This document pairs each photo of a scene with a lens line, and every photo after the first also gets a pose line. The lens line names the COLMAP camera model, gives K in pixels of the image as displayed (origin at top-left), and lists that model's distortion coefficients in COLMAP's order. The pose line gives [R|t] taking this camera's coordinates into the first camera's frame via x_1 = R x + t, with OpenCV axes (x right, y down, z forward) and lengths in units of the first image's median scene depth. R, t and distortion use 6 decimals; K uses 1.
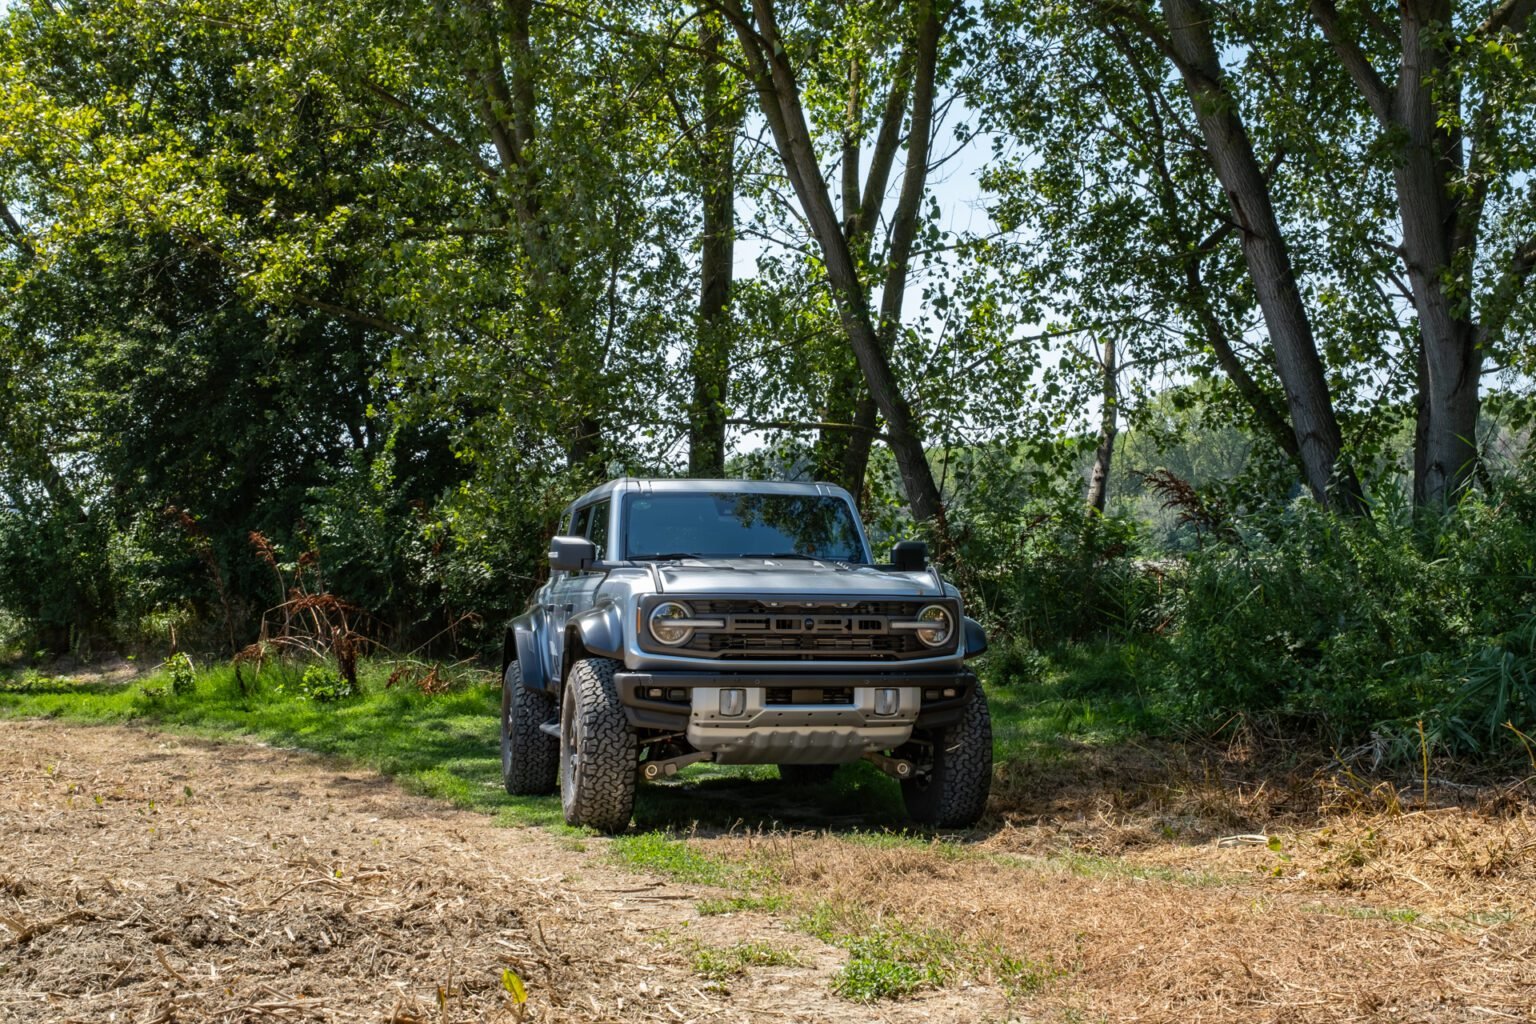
lens RADIAL K [[2244.0, 0, 768.0], [0, 2244.0, 512.0], [0, 0, 1]] dist [0.164898, -1.307697]
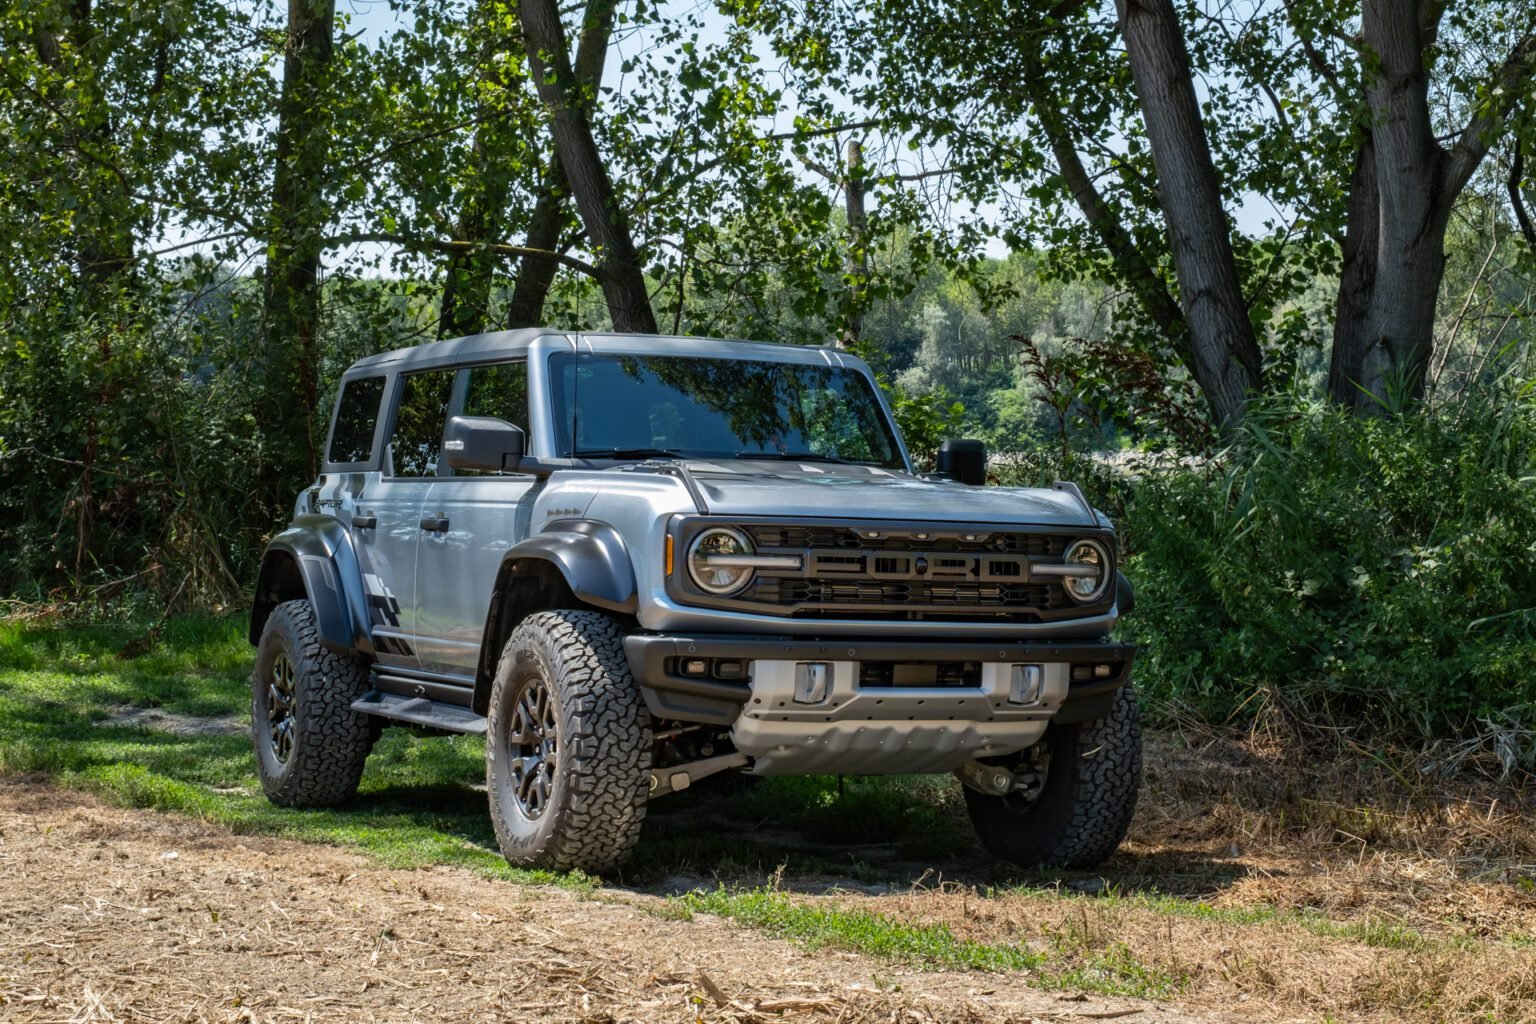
lens RADIAL K [[3089.2, 0, 768.0], [0, 3089.2, 512.0], [0, 0, 1]] dist [0.045846, 0.023530]
pose [[0.976058, 0.023613, 0.216225, -0.219144], [-0.033555, 0.998536, 0.042423, -0.002605], [-0.214906, -0.048662, 0.975422, 0.126735]]
